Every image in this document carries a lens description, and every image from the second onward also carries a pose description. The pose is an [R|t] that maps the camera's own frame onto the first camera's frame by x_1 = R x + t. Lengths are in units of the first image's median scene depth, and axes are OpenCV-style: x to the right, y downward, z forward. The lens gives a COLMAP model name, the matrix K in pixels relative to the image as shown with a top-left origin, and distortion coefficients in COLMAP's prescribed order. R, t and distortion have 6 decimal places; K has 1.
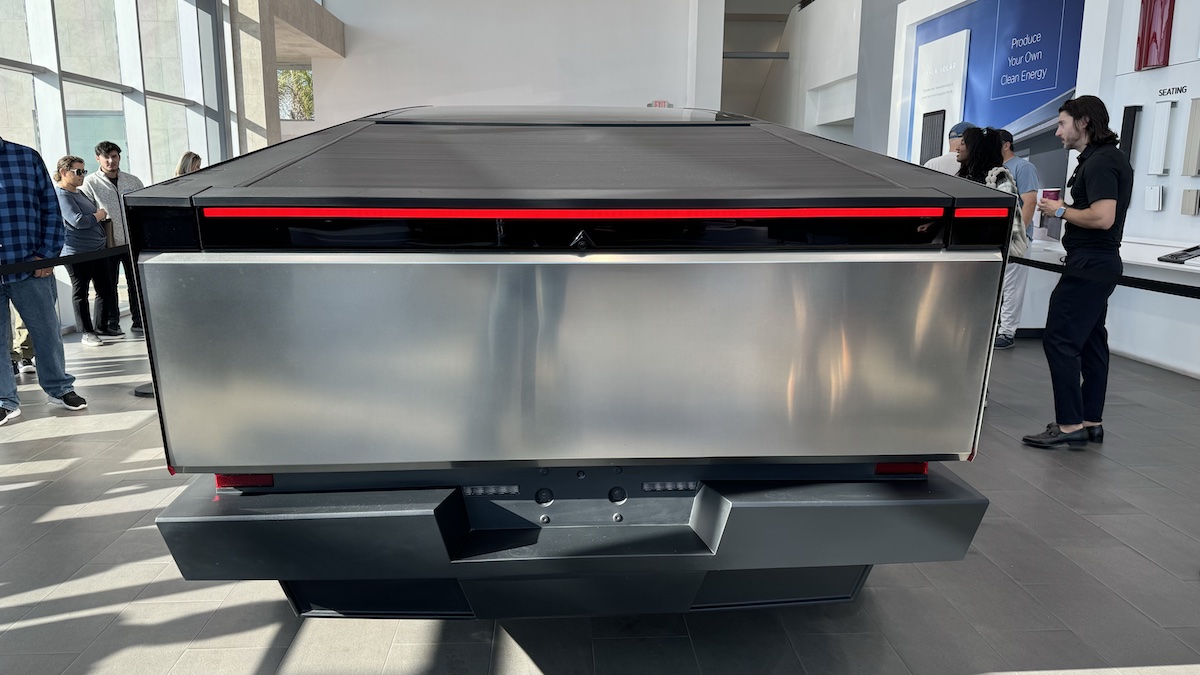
lens RADIAL K [[836.5, 0, 602.1], [0, 836.5, 343.7], [0, 0, 1]] dist [0.010721, -0.001593]
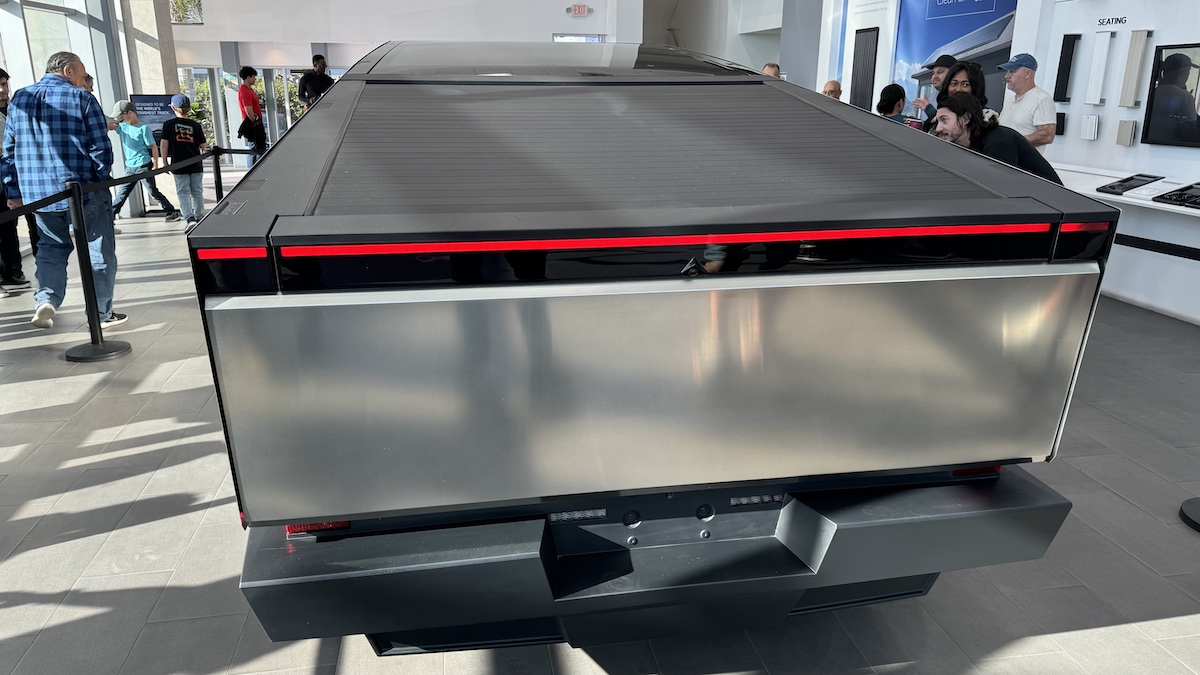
lens RADIAL K [[838.2, 0, 603.9], [0, 838.2, 333.0], [0, 0, 1]] dist [0.007723, 0.003202]
pose [[0.992808, -0.034279, 0.114708, -0.203110], [0.022371, 0.994375, 0.103529, -0.130550], [-0.117611, -0.100219, 0.987990, 0.065672]]
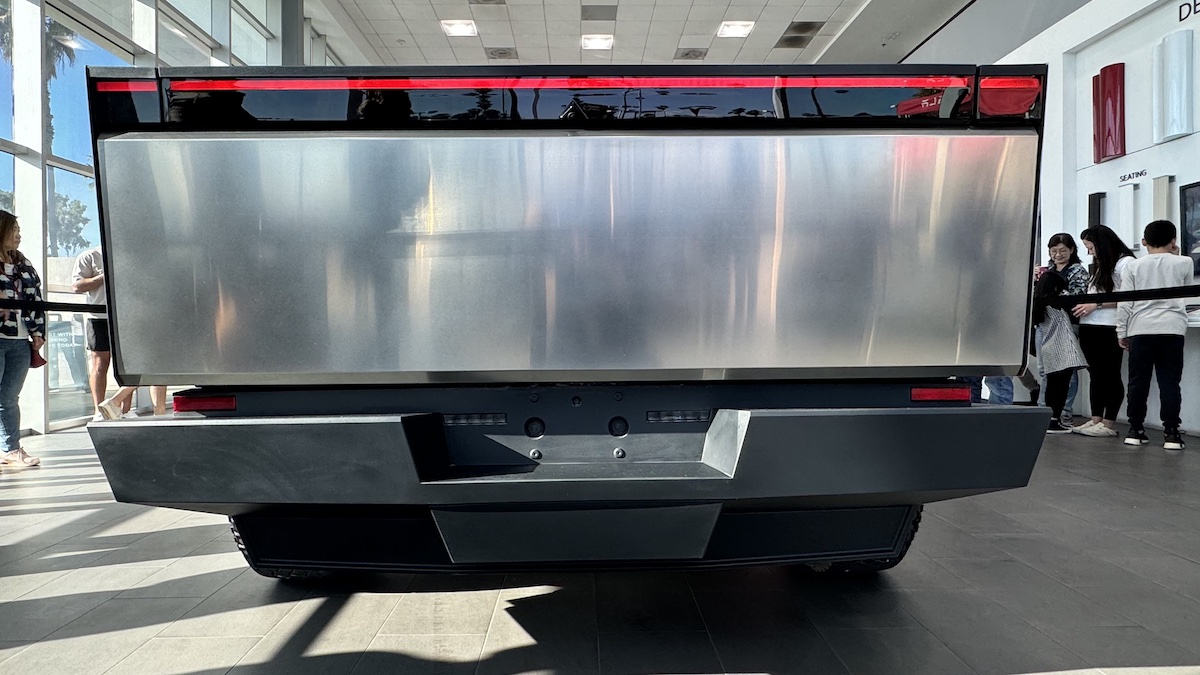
lens RADIAL K [[735.3, 0, 600.0], [0, 735.3, 337.5], [0, 0, 1]] dist [-0.062882, 0.061696]
pose [[0.999298, -0.011529, -0.035641, 0.027108], [0.005082, 0.984390, -0.175930, 0.222719], [0.037112, 0.175626, 0.983757, 0.225845]]
